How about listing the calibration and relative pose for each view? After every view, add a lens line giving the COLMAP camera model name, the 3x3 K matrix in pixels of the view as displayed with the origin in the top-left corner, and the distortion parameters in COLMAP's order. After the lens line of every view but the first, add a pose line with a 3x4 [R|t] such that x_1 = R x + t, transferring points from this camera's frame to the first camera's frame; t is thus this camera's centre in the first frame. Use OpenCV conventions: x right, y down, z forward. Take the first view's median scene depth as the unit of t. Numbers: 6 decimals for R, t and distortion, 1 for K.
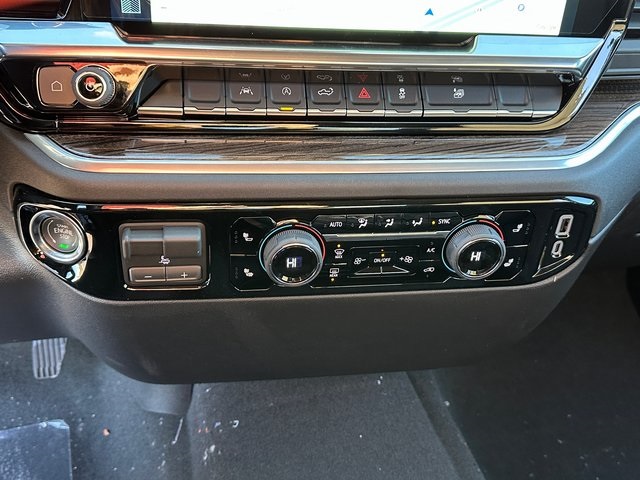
lens RADIAL K [[652.5, 0, 330.1], [0, 652.5, 248.4], [0, 0, 1]] dist [0.068527, 0.000000]
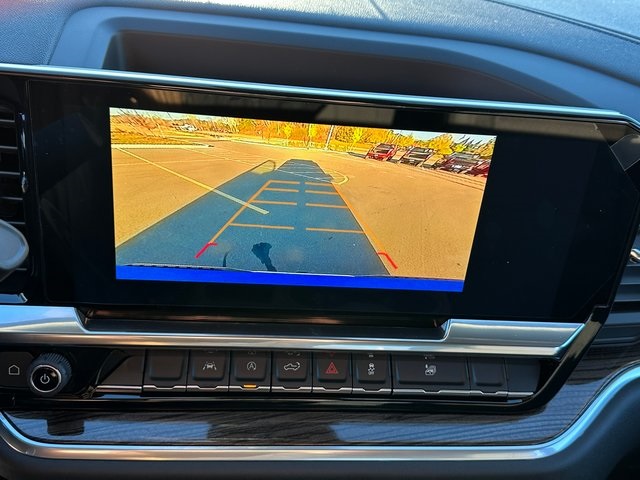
lens RADIAL K [[652.5, 0, 319.4], [0, 652.5, 233.3], [0, 0, 1]] dist [0.068527, 0.000000]
pose [[0.998094, 0.052822, -0.031923, 0.054127], [-0.056162, 0.991794, -0.114853, -0.323272], [0.025595, 0.116427, 0.992869, 0.013141]]
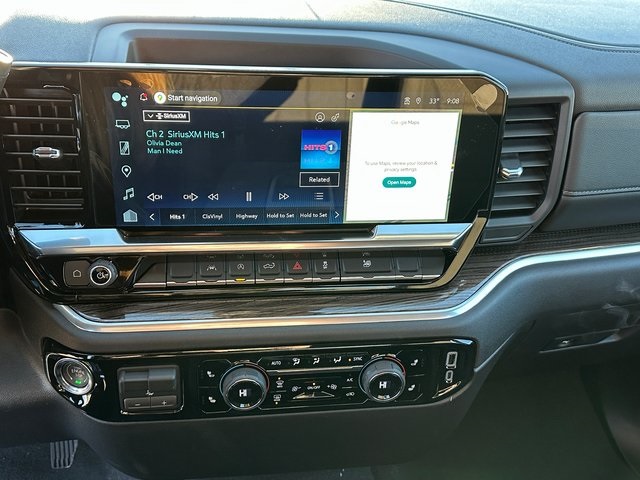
lens RADIAL K [[652.5, 0, 329.4], [0, 652.5, 235.4], [0, 0, 1]] dist [0.068527, 0.000000]
pose [[0.999429, -0.014188, -0.030659, 0.163285], [0.010338, 0.992446, -0.122249, -0.131497], [0.032162, 0.121862, 0.992026, -0.376104]]
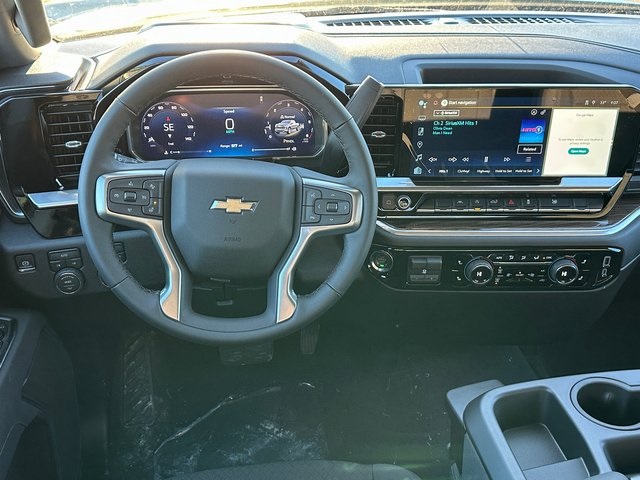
lens RADIAL K [[663.9, 0, 324.8], [0, 663.9, 236.5], [0, 0, 1]] dist [0.133939, 0.000000]
pose [[0.991143, 0.005426, -0.132690, -0.285551], [-0.021221, 0.992797, -0.117917, 0.178185], [0.131094, 0.119688, 0.984118, -1.409229]]
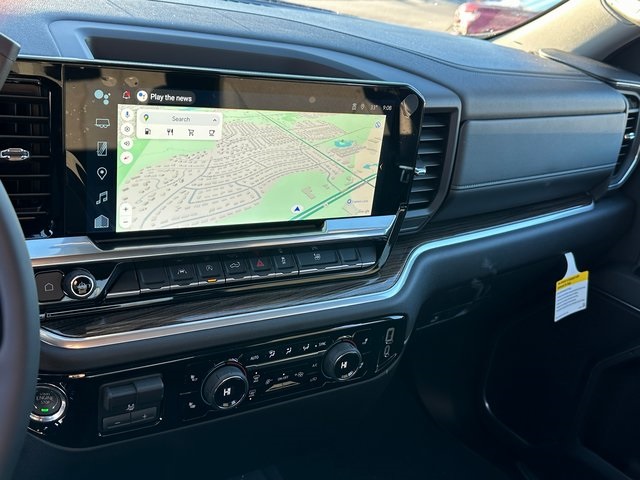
lens RADIAL K [[652.5, 0, 322.0], [0, 652.5, 241.7], [0, 0, 1]] dist [0.068527, 0.000000]
pose [[0.915757, -0.081350, 0.393410, -0.383931], [0.141797, 0.981706, -0.127069, -0.081347], [-0.375876, 0.172148, 0.910540, -0.366876]]
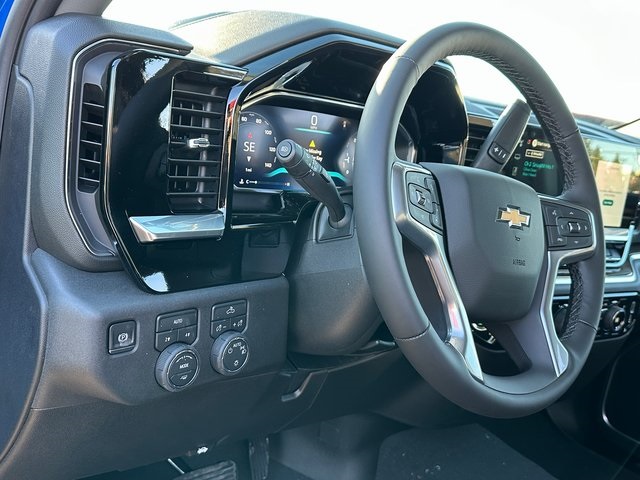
lens RADIAL K [[652.5, 0, 317.7], [0, 652.5, 237.5], [0, 0, 1]] dist [0.068527, 0.000000]
pose [[0.891657, -0.001992, 0.452707, -1.776920], [0.146471, 0.947475, -0.284321, 0.248224], [-0.428362, 0.319825, 0.845114, -0.590040]]
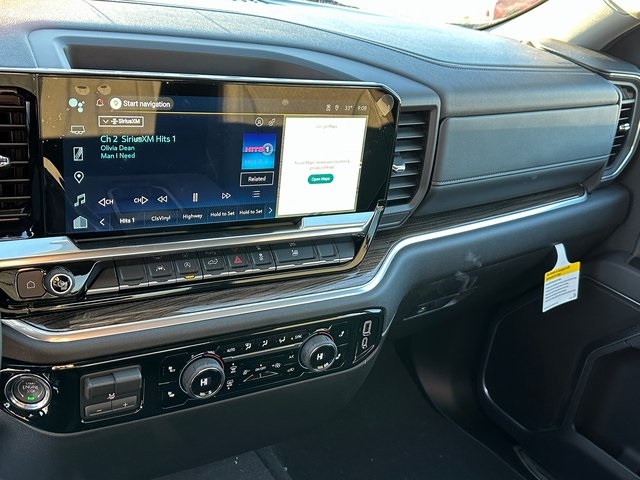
lens RADIAL K [[652.5, 0, 321.9], [0, 652.5, 248.4], [0, 0, 1]] dist [0.068527, 0.000000]
pose [[0.930947, -0.095734, 0.352381, -0.293675], [0.137455, 0.985914, -0.095288, -0.092862], [-0.338295, 0.137145, 0.930993, -0.466525]]
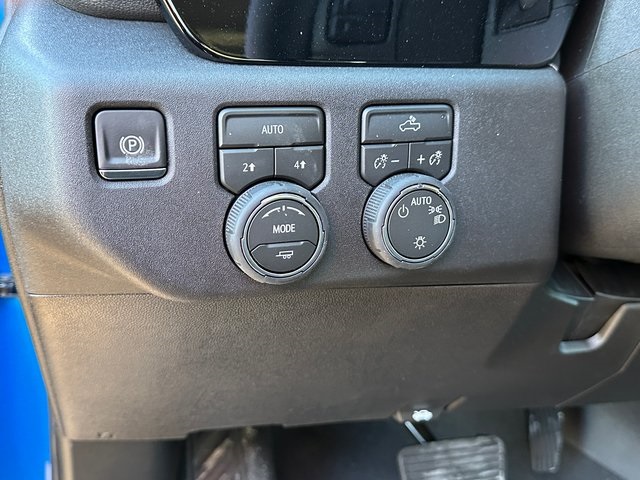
lens RADIAL K [[652.5, 0, 333.0], [0, 652.5, 254.4], [0, 0, 1]] dist [0.068527, 0.000000]
pose [[0.999985, 0.004246, -0.003322, -1.379673], [-0.004907, 0.972046, -0.234738, 0.238230], [0.002233, 0.234751, 0.972053, 0.147175]]
